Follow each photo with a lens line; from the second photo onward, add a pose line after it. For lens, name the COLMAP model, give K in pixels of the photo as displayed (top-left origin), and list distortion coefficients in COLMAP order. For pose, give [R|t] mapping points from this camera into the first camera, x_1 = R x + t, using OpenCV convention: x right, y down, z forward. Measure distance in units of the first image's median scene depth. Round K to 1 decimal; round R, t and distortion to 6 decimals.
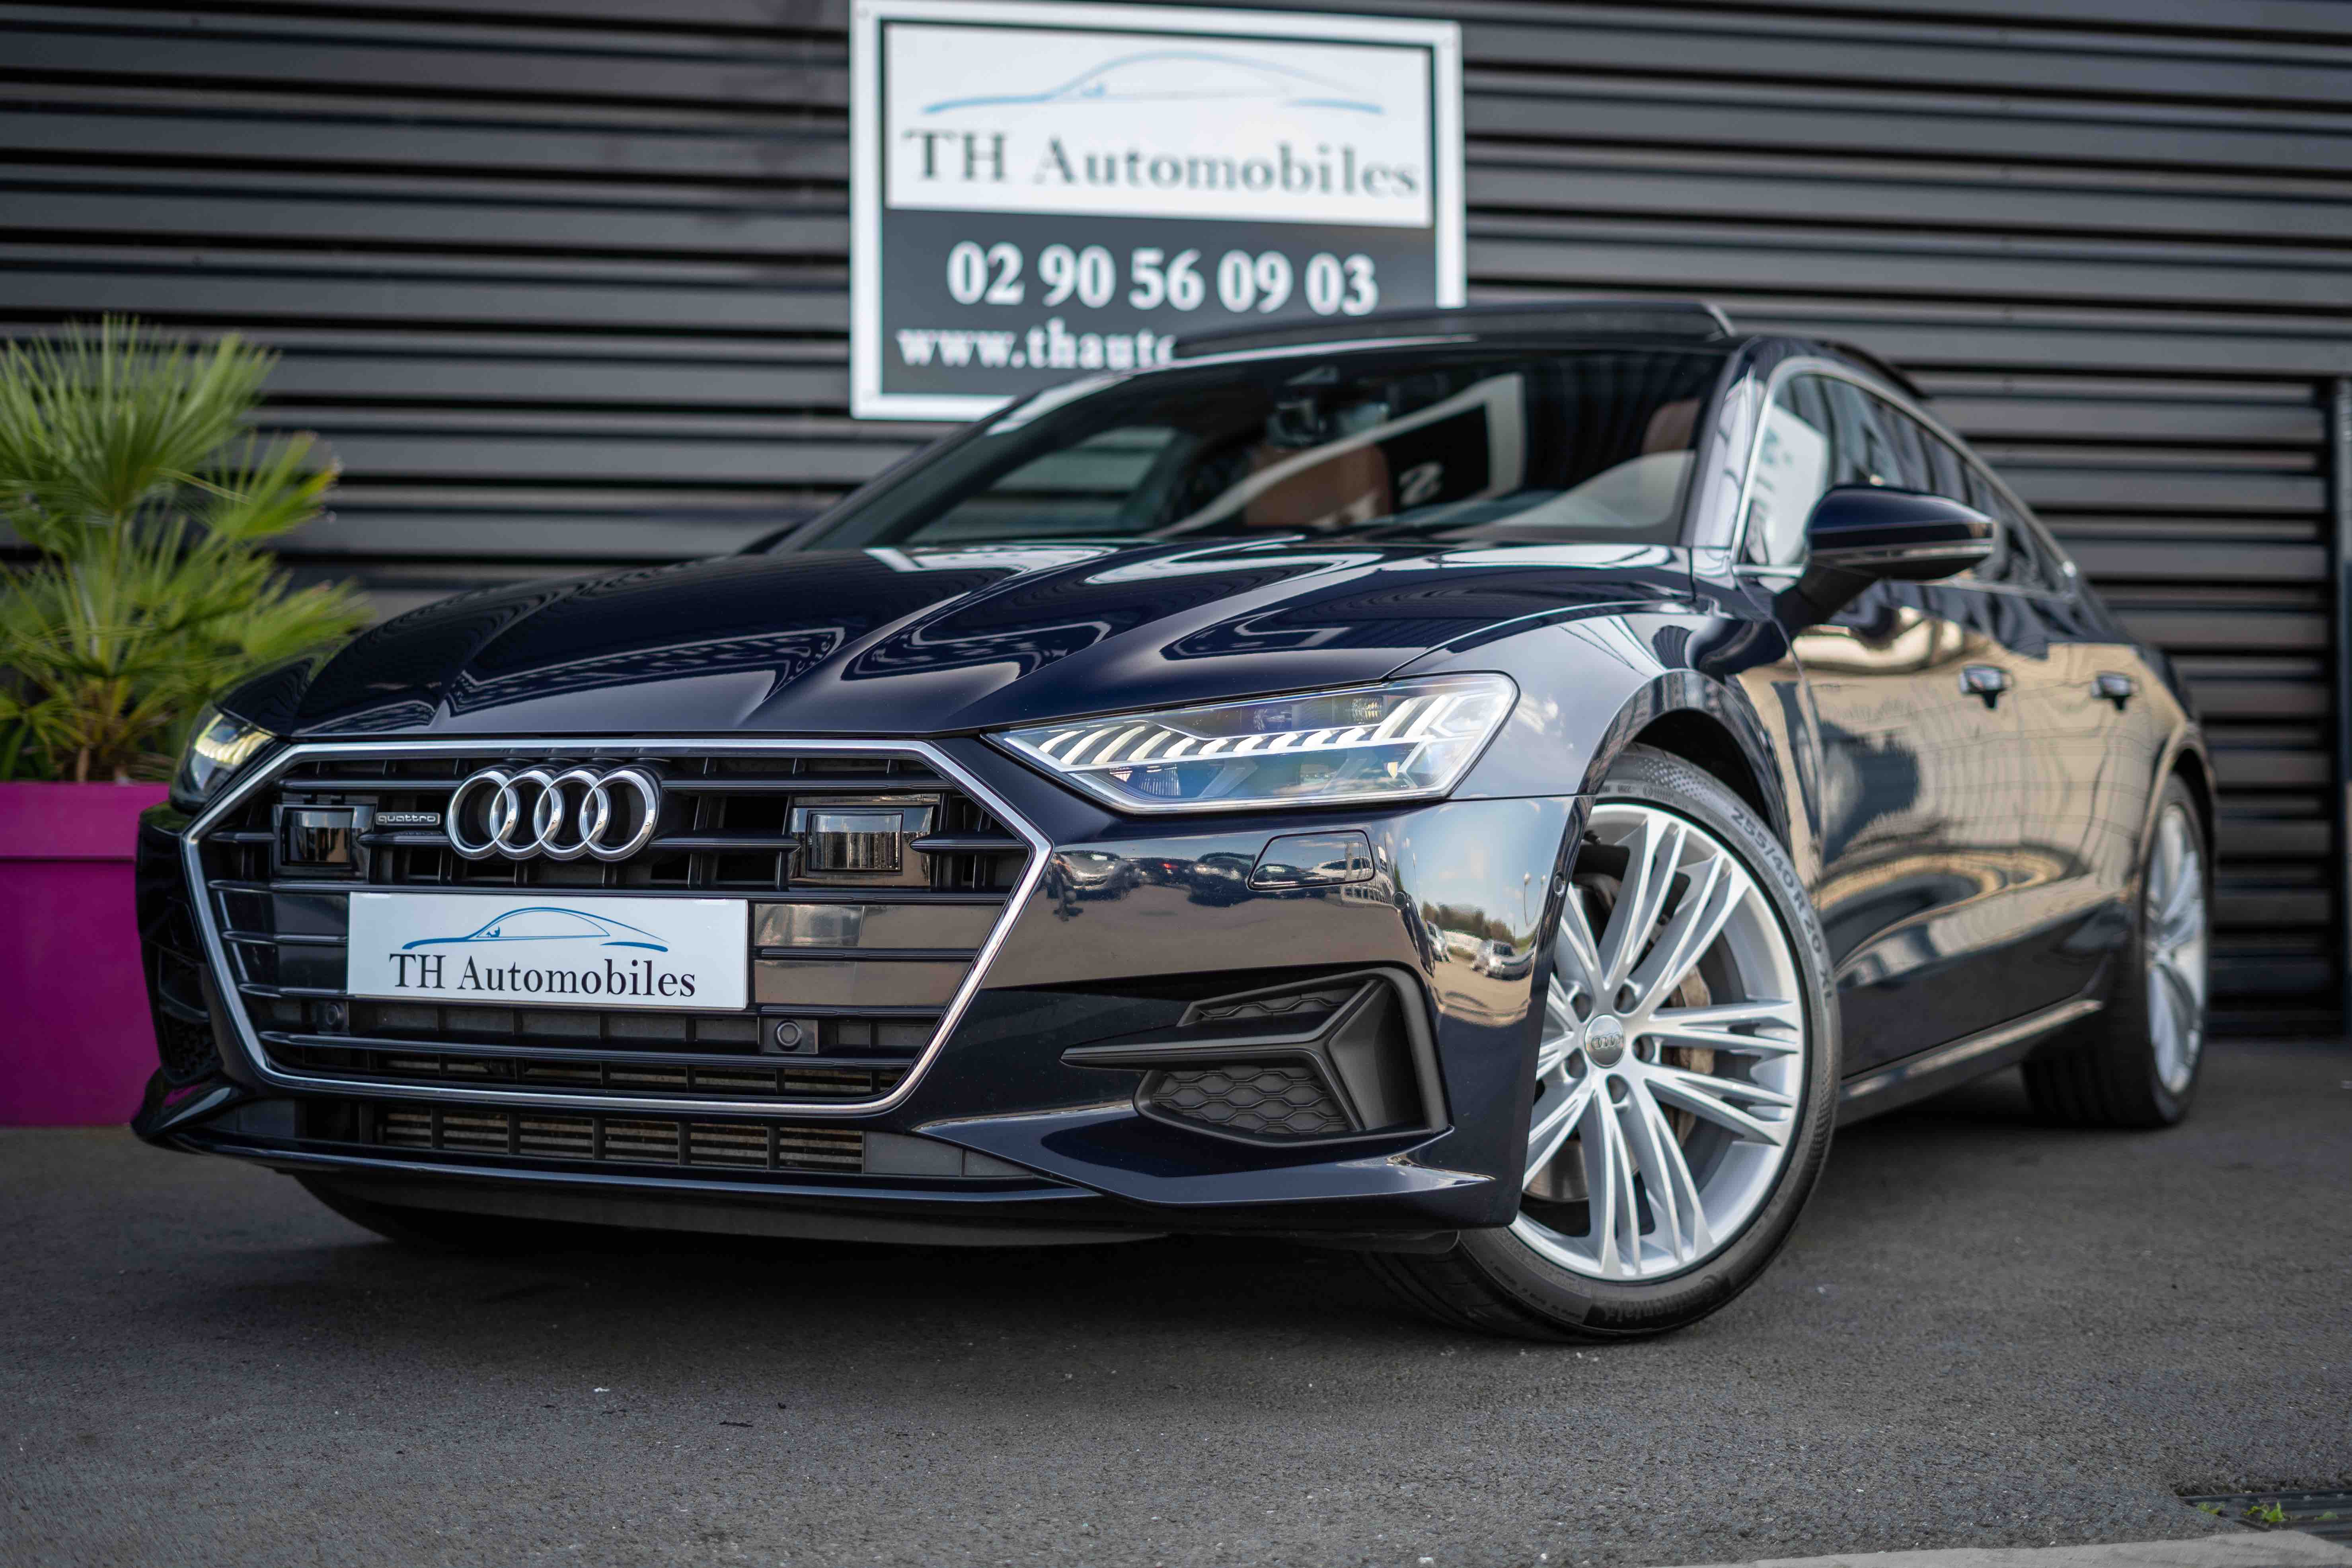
lens RADIAL K [[3517.5, 0, 1176.0], [0, 3517.5, 784.0], [0, 0, 1]] dist [-0.023257, 0.056434]
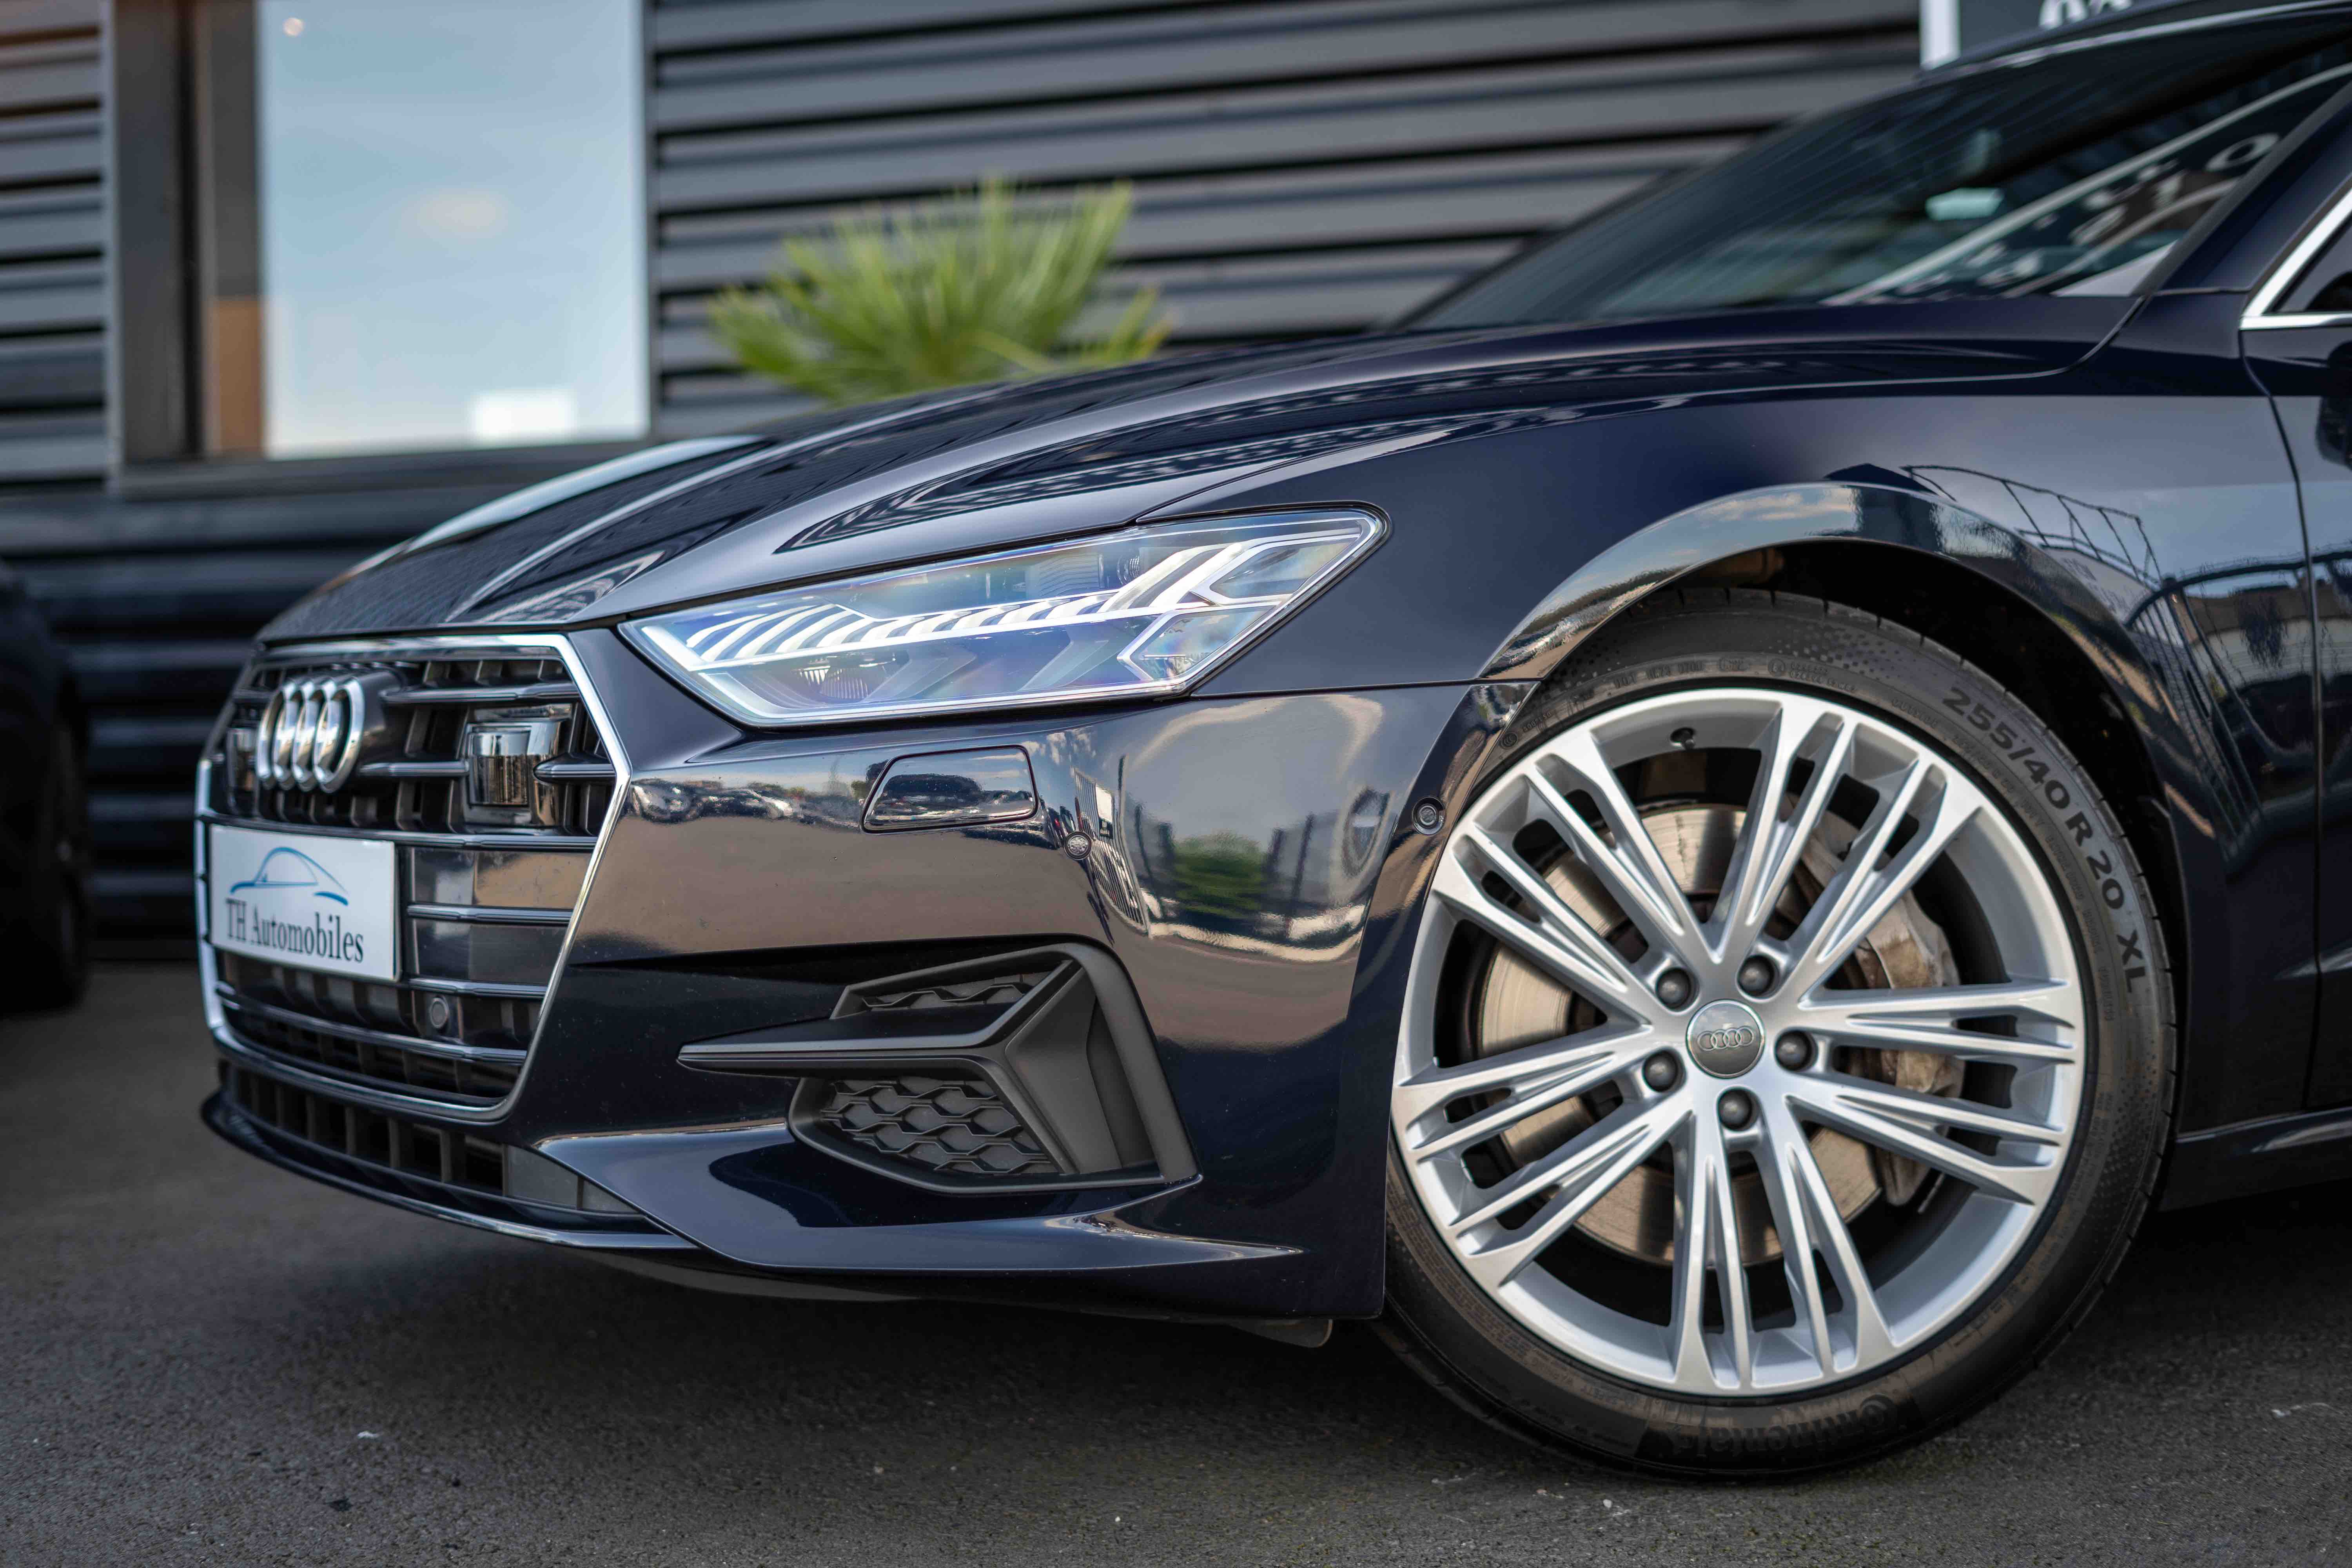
lens RADIAL K [[3324.6, 0, 1173.6], [0, 3324.6, 857.4], [0, 0, 1]] dist [0.028418, 0.033035]
pose [[0.851210, 0.005734, -0.524794, 0.401705], [0.028170, 0.998000, 0.056596, -0.000957], [0.524069, -0.062959, 0.849345, 0.441108]]
